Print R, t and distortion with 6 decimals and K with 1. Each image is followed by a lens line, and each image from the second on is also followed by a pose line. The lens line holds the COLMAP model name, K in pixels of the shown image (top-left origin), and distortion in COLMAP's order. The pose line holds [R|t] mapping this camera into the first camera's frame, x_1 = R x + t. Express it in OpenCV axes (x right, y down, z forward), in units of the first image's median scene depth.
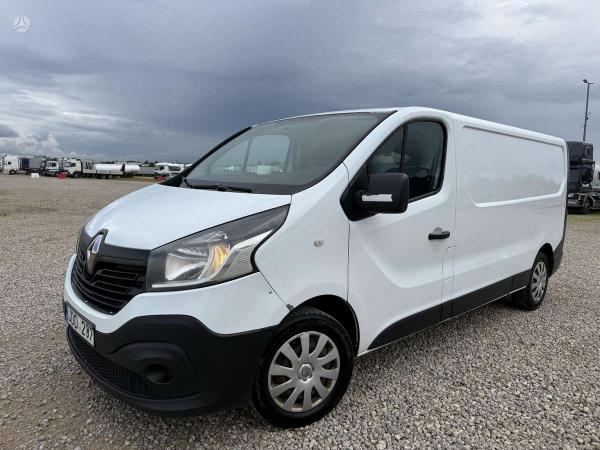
lens RADIAL K [[429.6, 0, 300.0], [0, 429.6, 225.0], [0, 0, 1]] dist [0.005053, -0.000626]
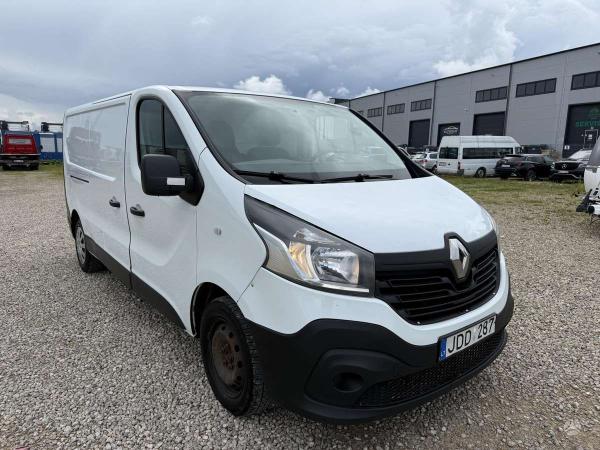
lens RADIAL K [[423.4, 0, 300.0], [0, 423.4, 225.0], [0, 0, 1]] dist [0.004902, 0.001026]
pose [[0.091764, -0.208985, 0.973604, -1.281644], [0.105144, 0.974297, 0.199224, -0.208264], [-0.990214, 0.084087, 0.111379, 1.137395]]
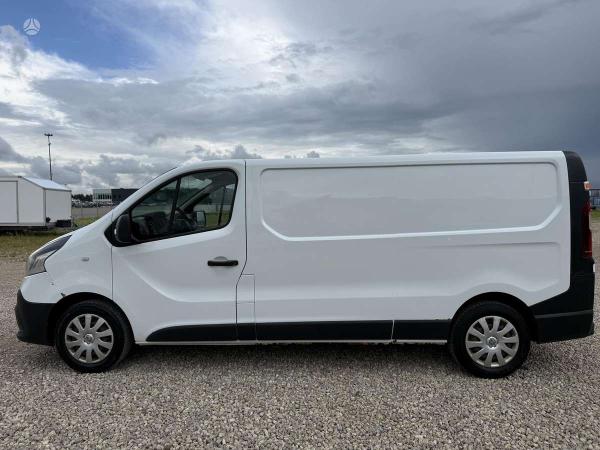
lens RADIAL K [[429.6, 0, 300.0], [0, 429.6, 225.0], [0, 0, 1]] dist [0.005053, -0.000626]
pose [[0.715034, -0.007948, -0.699044, 1.608018], [-0.044868, 0.997352, -0.057234, -0.027477], [0.697648, 0.072289, 0.712784, 0.345194]]
